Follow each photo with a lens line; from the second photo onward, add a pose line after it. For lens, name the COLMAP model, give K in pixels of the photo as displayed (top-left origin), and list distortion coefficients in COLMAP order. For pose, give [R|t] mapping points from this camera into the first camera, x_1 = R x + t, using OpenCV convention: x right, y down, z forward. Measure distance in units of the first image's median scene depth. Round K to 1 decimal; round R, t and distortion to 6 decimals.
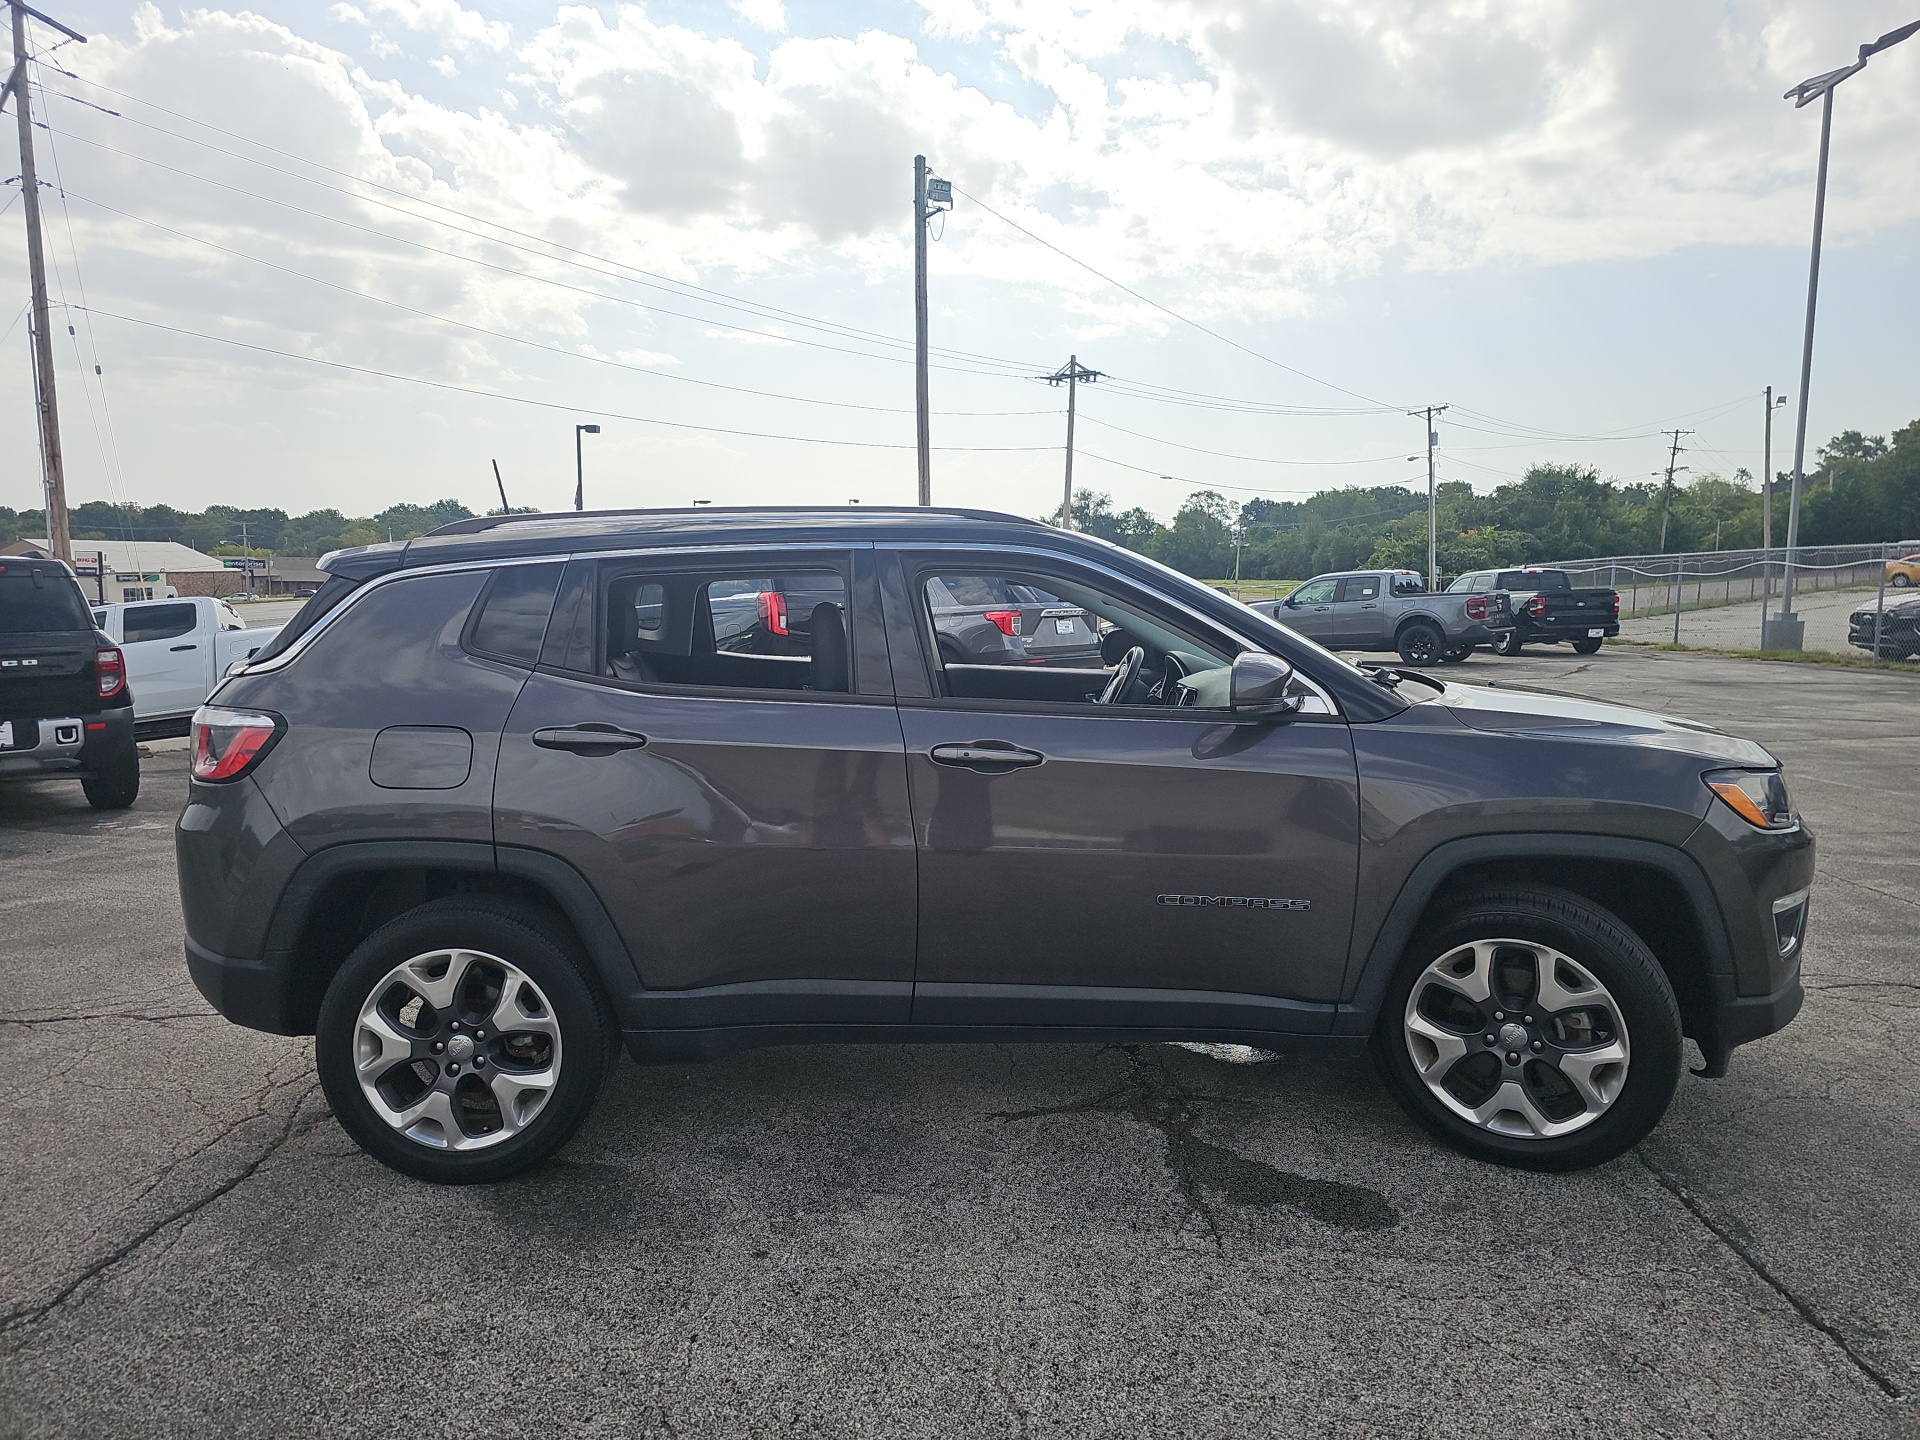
lens RADIAL K [[1265.7, 0, 957.4], [0, 1265.7, 722.6], [0, 0, 1]] dist [0.053193, -0.051912]
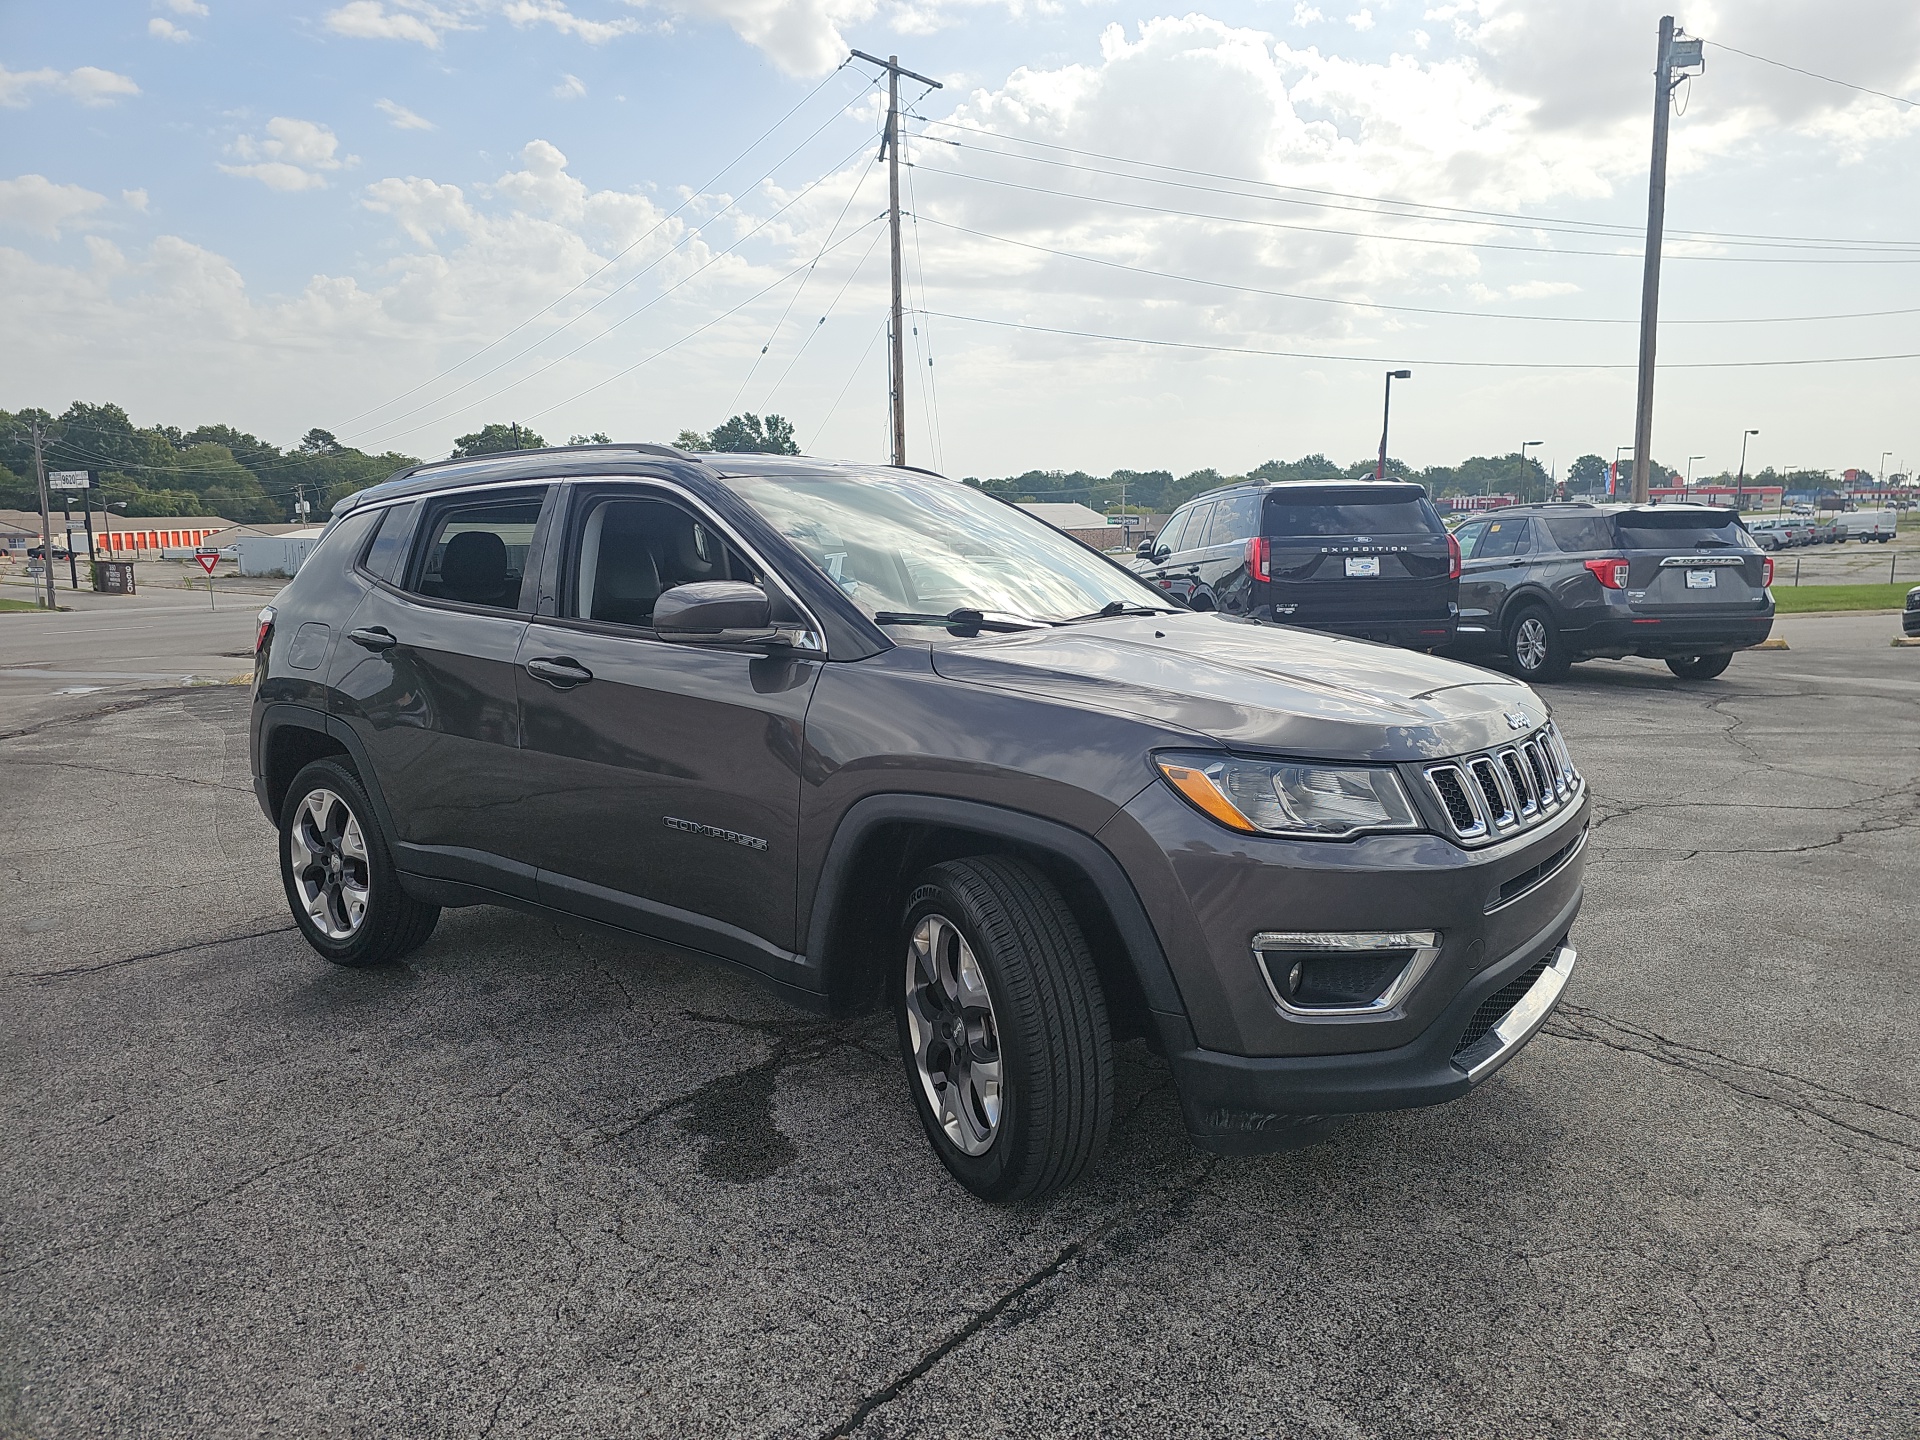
lens RADIAL K [[1265.7, 0, 957.2], [0, 1265.7, 715.1], [0, 0, 1]] dist [0.053193, -0.051912]
pose [[0.797894, 0.080176, -0.597442, 0.934183], [-0.061519, 0.996771, 0.051605, -0.013485], [0.599650, -0.004421, 0.800250, 0.310428]]
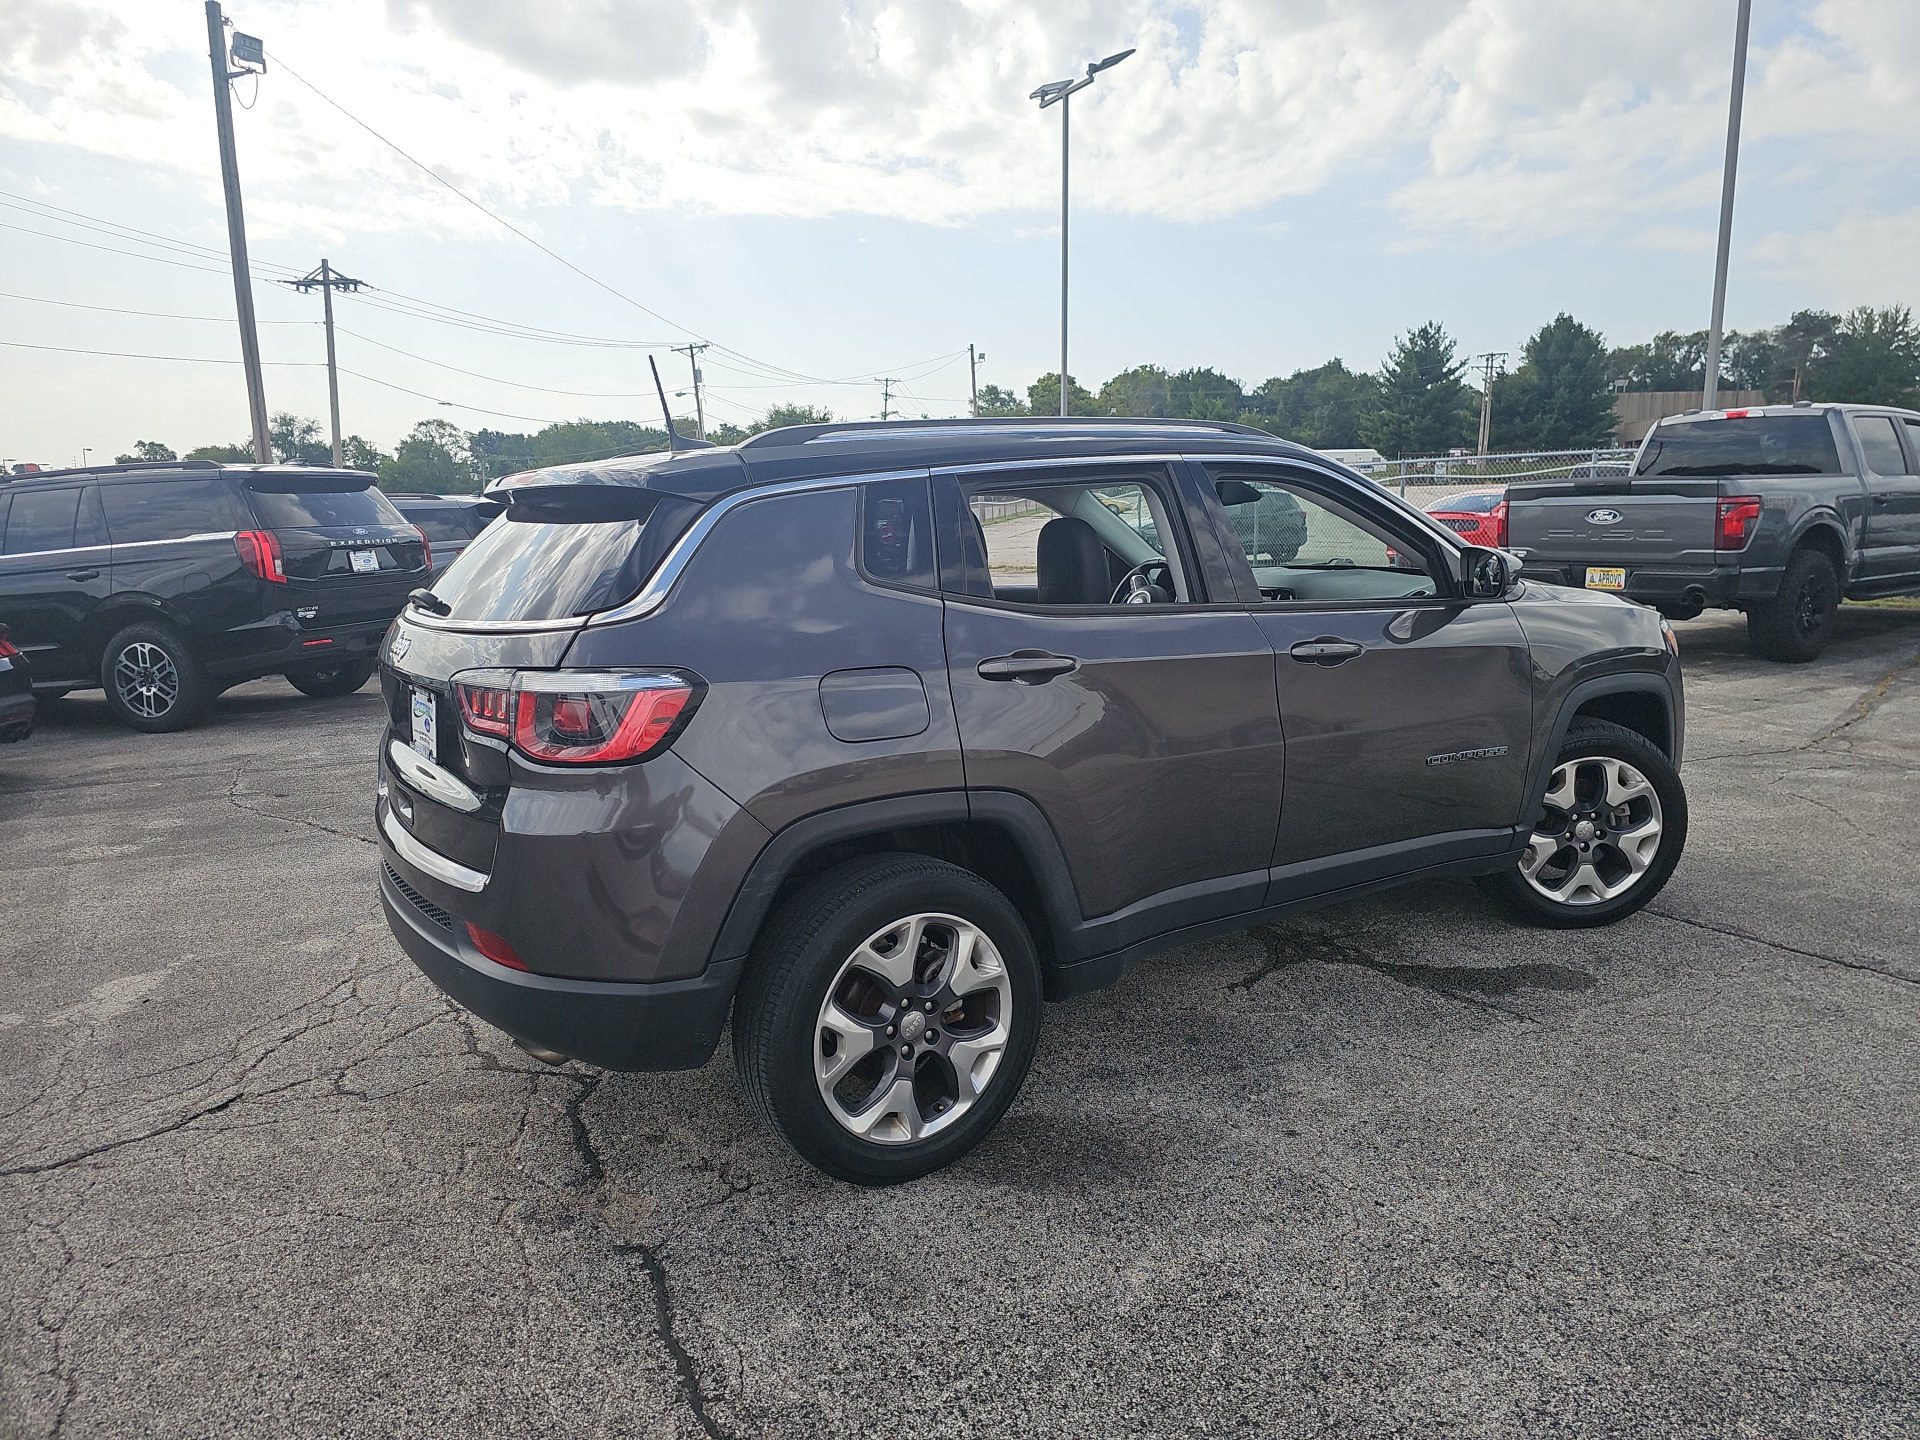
lens RADIAL K [[1265.7, 0, 974.8], [0, 1265.7, 704.8], [0, 0, 1]] dist [0.053193, -0.051912]
pose [[0.830037, -0.101353, 0.548422, -0.813633], [0.081122, 0.994831, 0.061075, -0.018552], [-0.551777, -0.006206, 0.833968, 0.238976]]
